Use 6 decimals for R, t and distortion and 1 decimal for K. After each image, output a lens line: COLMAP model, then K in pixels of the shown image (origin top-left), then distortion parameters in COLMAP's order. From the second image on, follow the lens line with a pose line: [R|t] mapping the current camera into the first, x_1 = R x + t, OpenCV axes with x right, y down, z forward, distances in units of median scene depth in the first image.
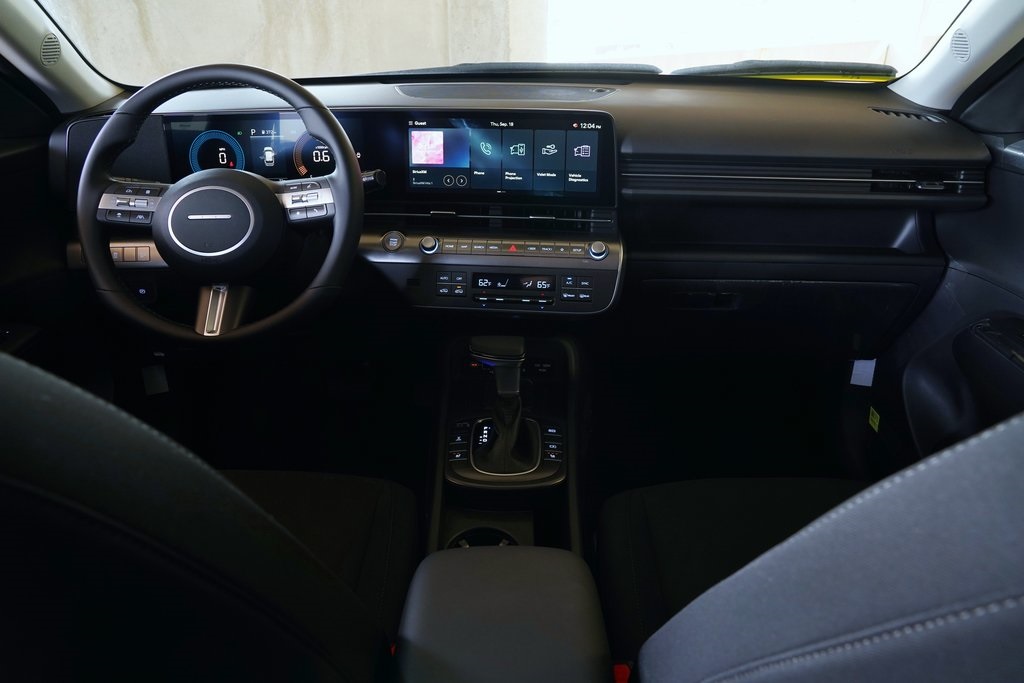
lens RADIAL K [[707.8, 0, 512.0], [0, 707.8, 341.5], [0, 0, 1]] dist [-0.111537, -0.000077]
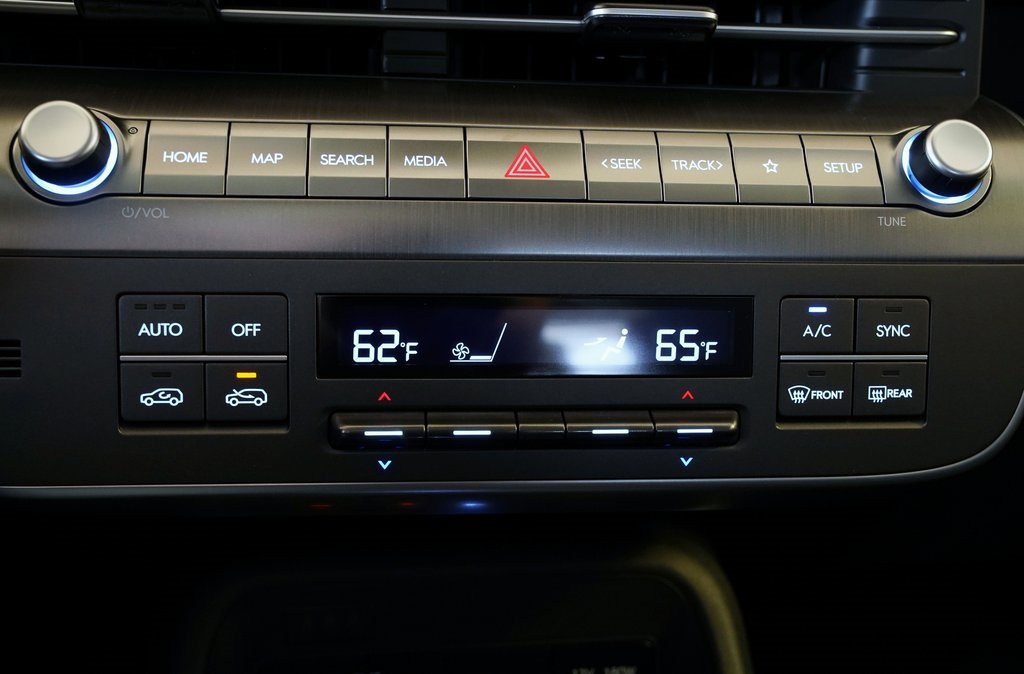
lens RADIAL K [[1092.4, 0, 512.0], [0, 1092.4, 337.0], [0, 0, 1]] dist [0.009892, 0.030306]
pose [[0.977043, -0.040184, 0.209219, -0.066629], [0.050412, 0.997768, -0.043784, -0.070970], [-0.206993, 0.053326, 0.976888, 0.704983]]
